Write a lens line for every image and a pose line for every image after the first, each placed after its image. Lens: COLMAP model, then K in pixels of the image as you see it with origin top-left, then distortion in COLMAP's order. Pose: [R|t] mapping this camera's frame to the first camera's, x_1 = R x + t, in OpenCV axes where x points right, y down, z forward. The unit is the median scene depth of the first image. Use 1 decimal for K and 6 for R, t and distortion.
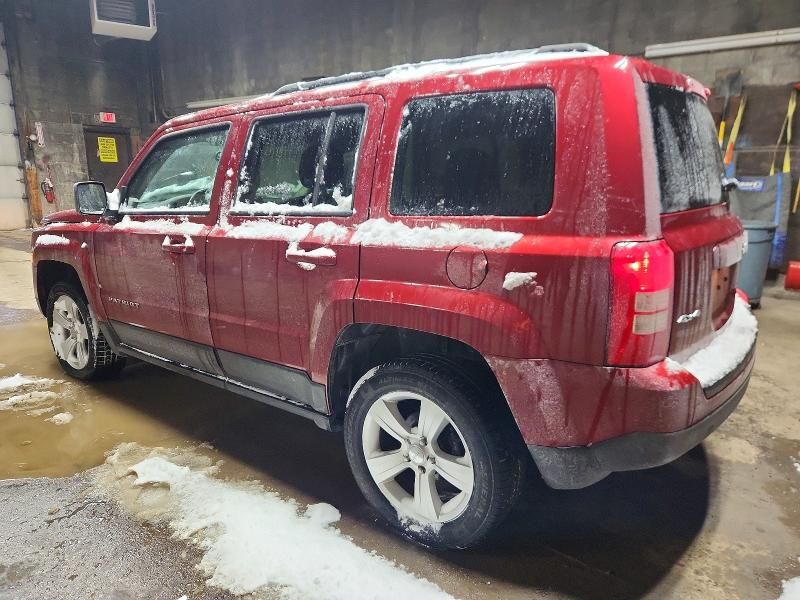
lens RADIAL K [[624.8, 0, 400.0], [0, 624.8, 300.0], [0, 0, 1]] dist [0.009512, 0.001522]
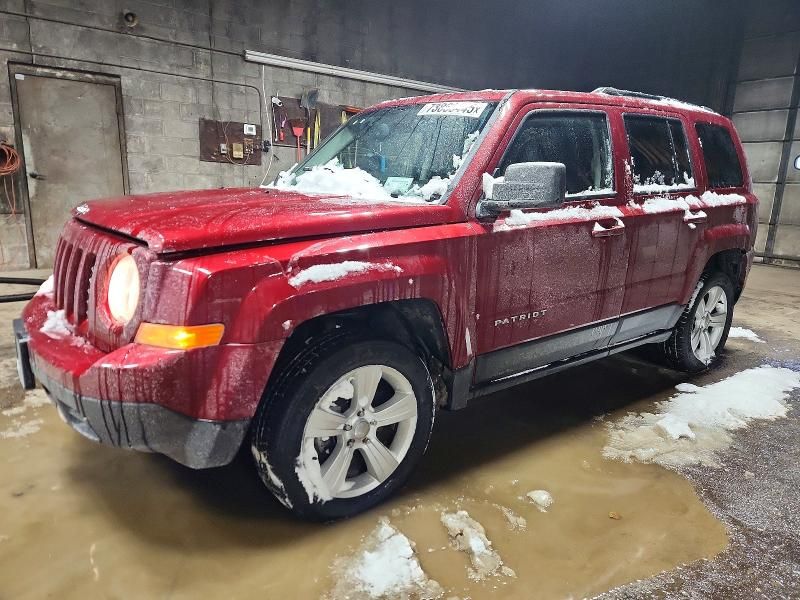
lens RADIAL K [[592.3, 0, 400.2], [0, 592.3, 320.1], [0, 0, 1]] dist [0.030066, 0.000785]
pose [[0.172186, -0.223279, 0.959426, -1.378447], [0.176998, 0.965134, 0.192842, -0.191713], [-0.969032, 0.136612, 0.205703, 1.156915]]
